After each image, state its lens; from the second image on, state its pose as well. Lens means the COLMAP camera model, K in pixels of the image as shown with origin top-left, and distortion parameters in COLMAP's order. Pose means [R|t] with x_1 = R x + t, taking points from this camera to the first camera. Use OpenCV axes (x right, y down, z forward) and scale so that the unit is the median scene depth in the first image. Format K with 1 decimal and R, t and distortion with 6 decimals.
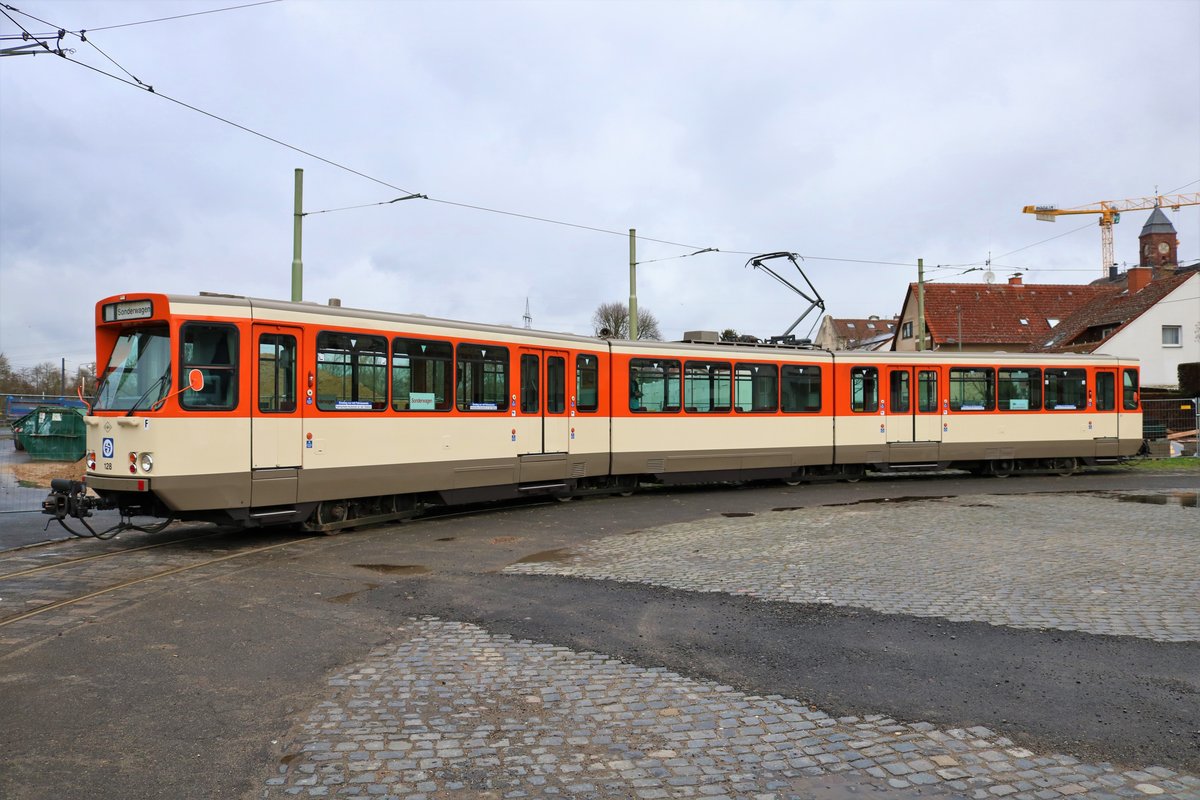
lens RADIAL K [[1016.3, 0, 600.0], [0, 1016.3, 400.0], [0, 0, 1]] dist [-0.114393, -0.000398]
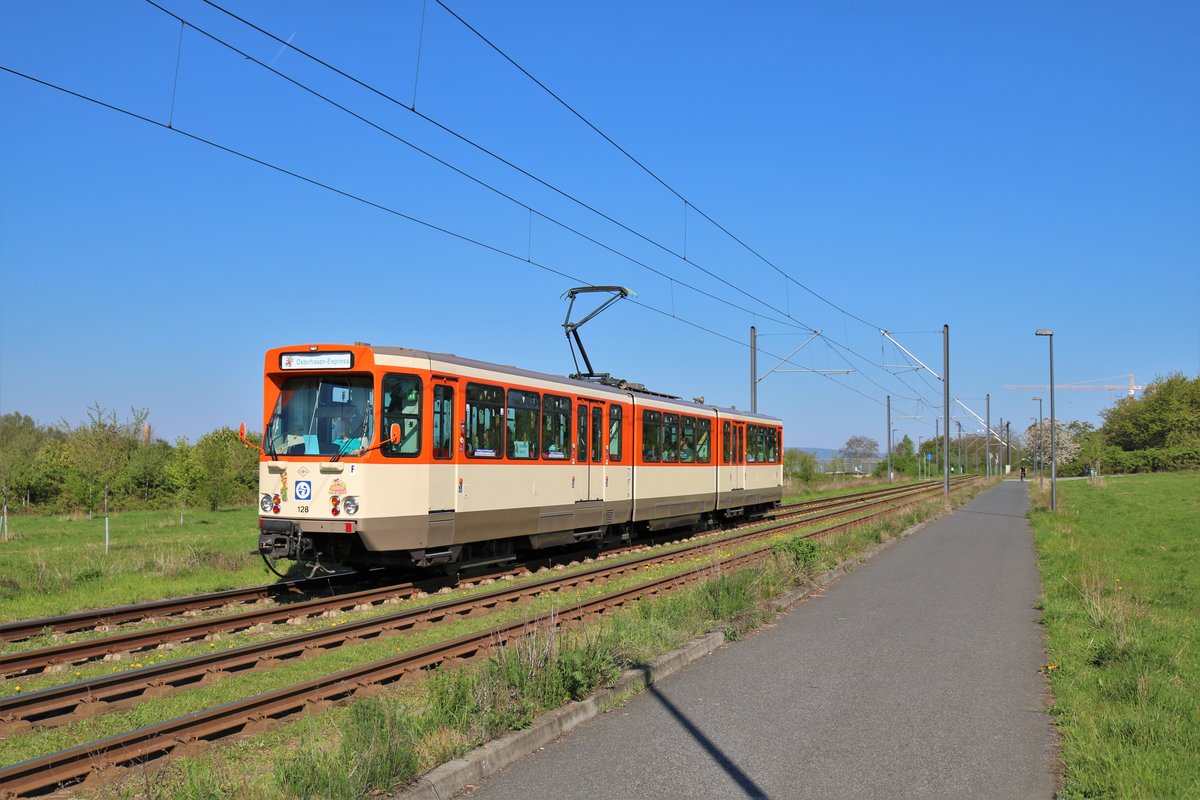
lens RADIAL K [[1226.1, 0, 600.0], [0, 1226.1, 400.0], [0, 0, 1]] dist [-0.128893, -0.004411]
pose [[0.974263, 0.017938, 0.224701, -0.457754], [-0.009251, 0.999171, -0.039651, -0.000189], [-0.225226, 0.036551, 0.973621, -0.306762]]
